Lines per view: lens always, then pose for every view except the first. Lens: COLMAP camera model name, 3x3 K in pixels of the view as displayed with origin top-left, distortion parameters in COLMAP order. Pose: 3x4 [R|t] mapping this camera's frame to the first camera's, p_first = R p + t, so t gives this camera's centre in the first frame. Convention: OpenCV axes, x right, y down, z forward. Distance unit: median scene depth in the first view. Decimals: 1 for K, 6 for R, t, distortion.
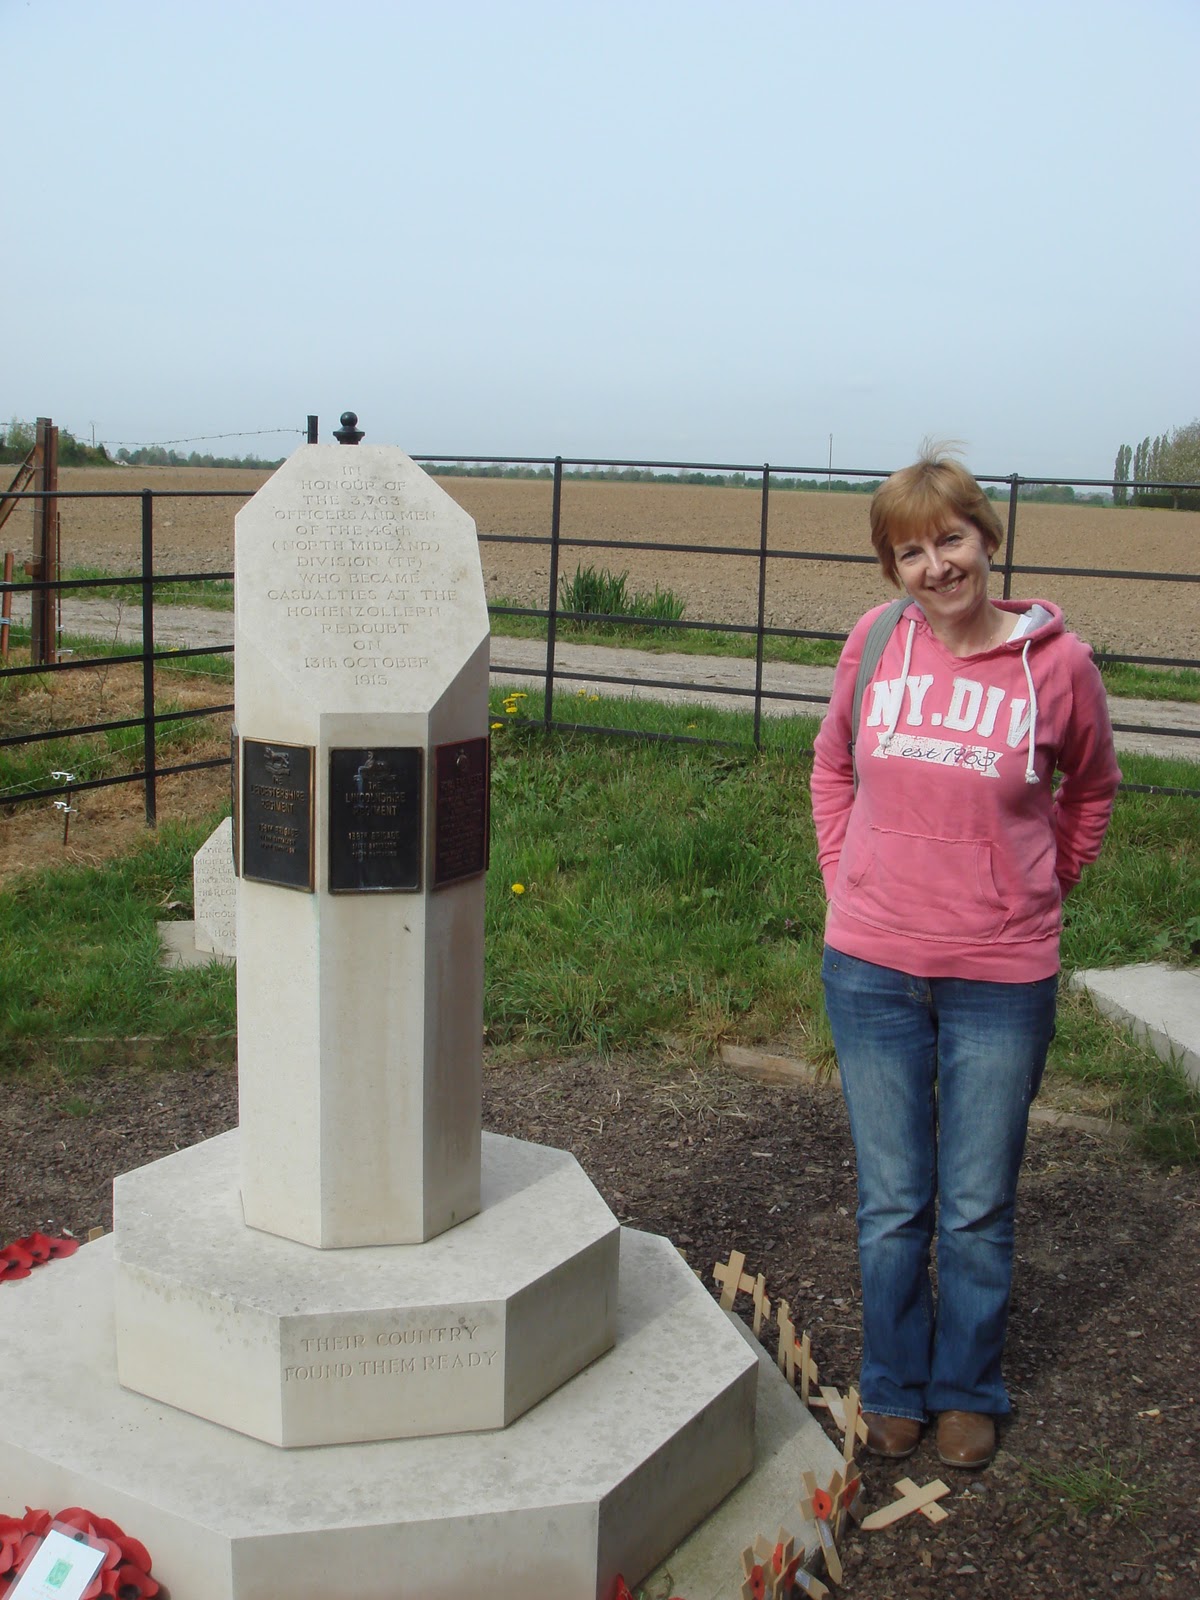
lens RADIAL K [[1855.7, 0, 600.7], [0, 1855.7, 806.3], [0, 0, 1]] dist [-0.148930, 0.000000]
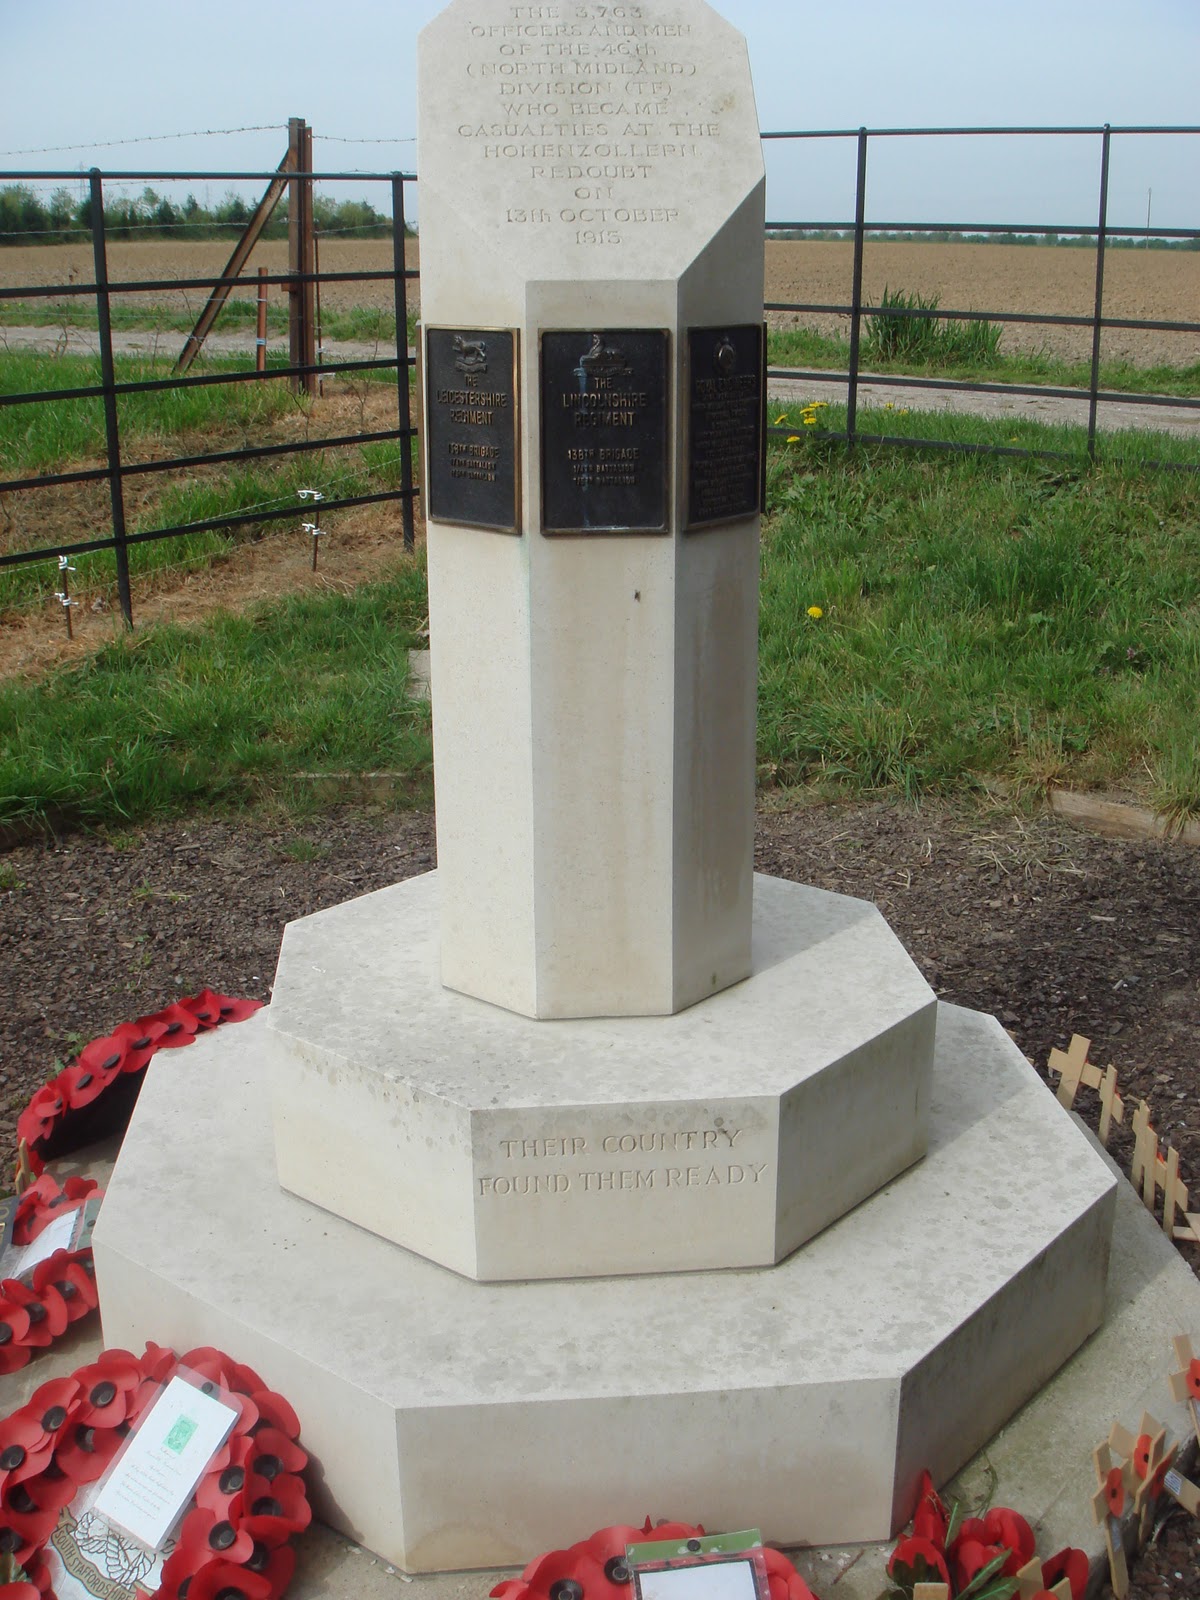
lens RADIAL K [[1855.7, 0, 594.1], [0, 1855.7, 797.0], [0, 0, 1]] dist [-0.148930, 0.000000]
pose [[0.986214, 0.015739, -0.164724, -0.004848], [0.003825, 0.993032, 0.117781, 0.057736], [0.165430, -0.116787, 0.979282, 0.254299]]
